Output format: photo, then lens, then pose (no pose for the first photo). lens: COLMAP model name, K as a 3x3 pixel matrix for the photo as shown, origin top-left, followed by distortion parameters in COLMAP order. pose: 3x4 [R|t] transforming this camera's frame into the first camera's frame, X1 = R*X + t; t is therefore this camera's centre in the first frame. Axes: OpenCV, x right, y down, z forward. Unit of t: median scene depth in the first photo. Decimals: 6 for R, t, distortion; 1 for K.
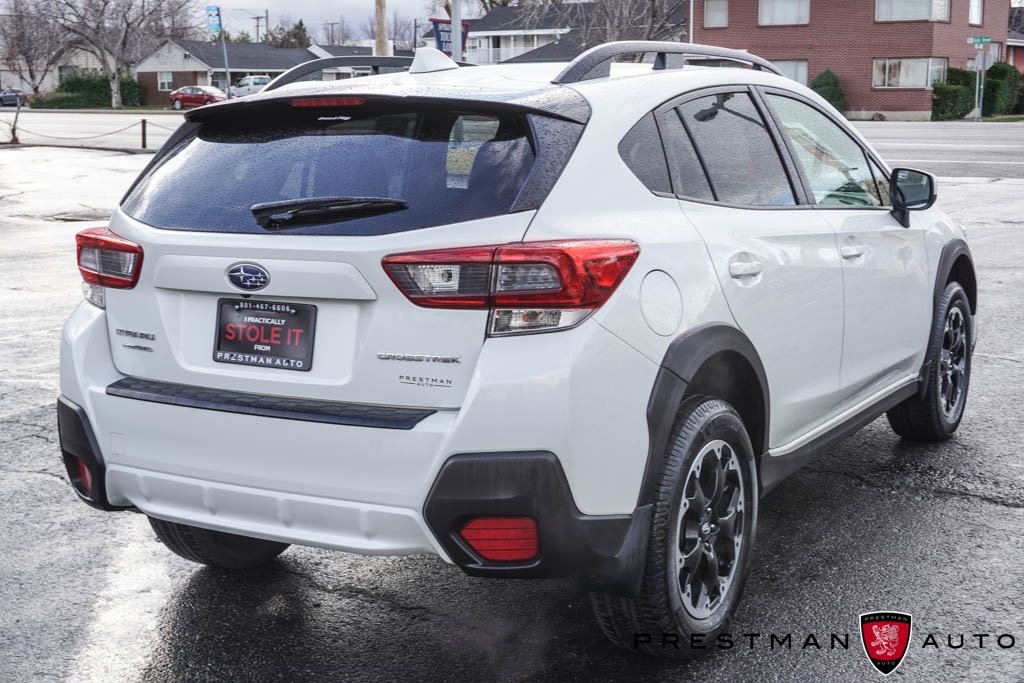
lens RADIAL K [[1439.1, 0, 512.5], [0, 1439.1, 343.8], [0, 0, 1]] dist [-0.015465, 0.000000]
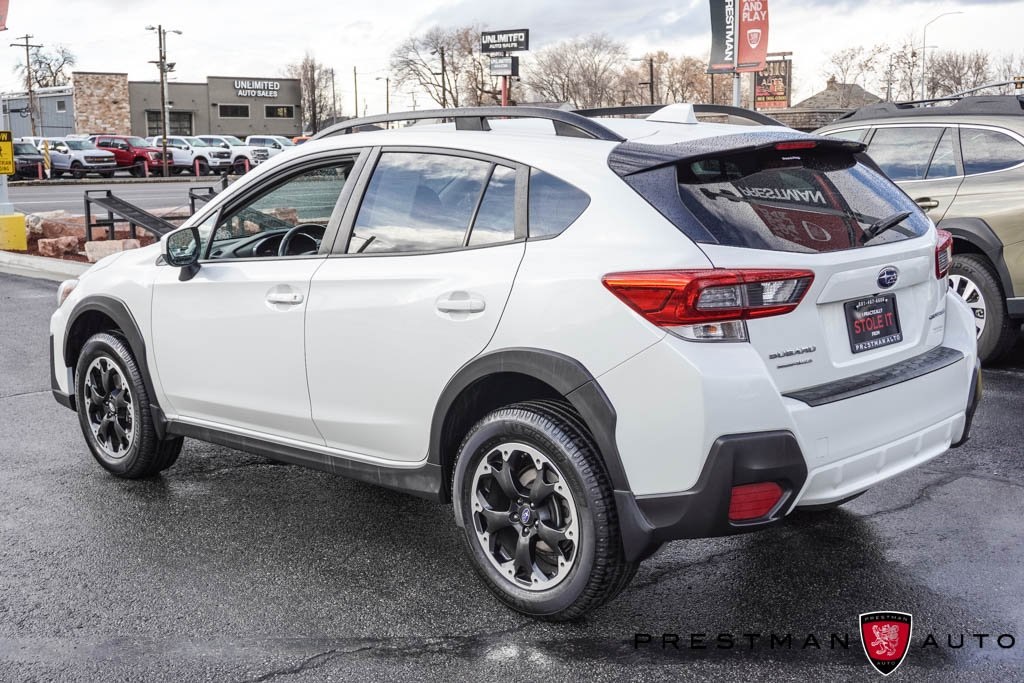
lens RADIAL K [[1312.7, 0, 542.1], [0, 1312.7, 367.4], [0, 0, 1]] dist [0.014203, 0.000000]
pose [[0.212336, -0.161738, 0.963719, -1.381936], [0.182966, 0.975347, 0.123376, -0.167950], [-0.959915, 0.150131, 0.236694, 1.014657]]
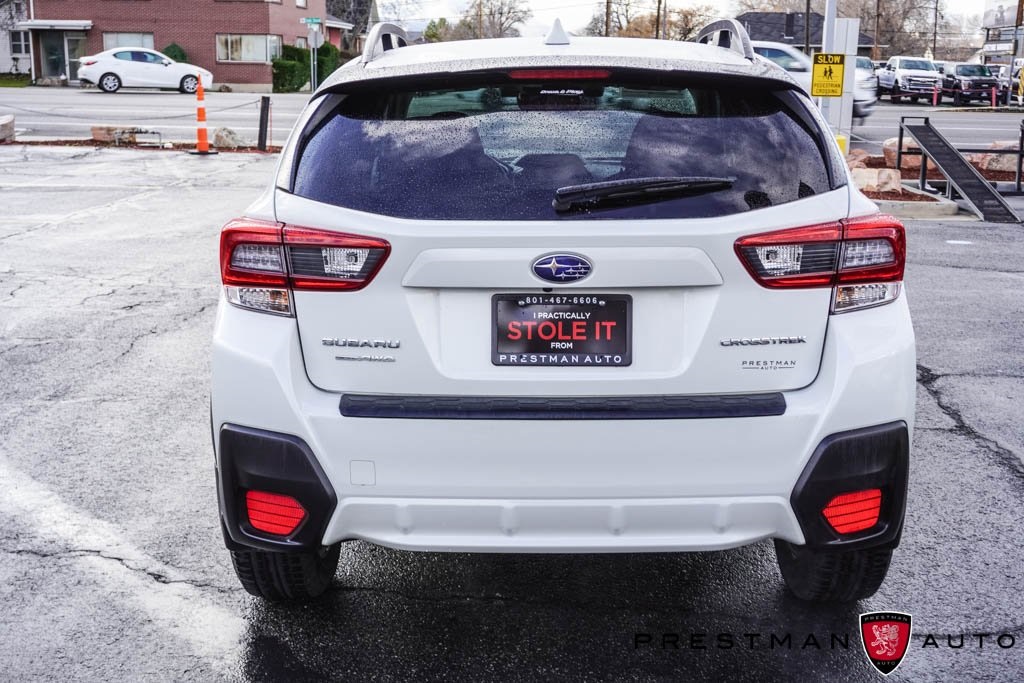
lens RADIAL K [[1312.7, 0, 516.1], [0, 1312.7, 337.0], [0, 0, 1]] dist [0.014203, 0.000000]
pose [[0.851751, -0.083851, 0.517194, -0.628585], [0.067921, 0.996452, 0.049696, -0.045814], [-0.519526, -0.007201, 0.854424, 0.306428]]
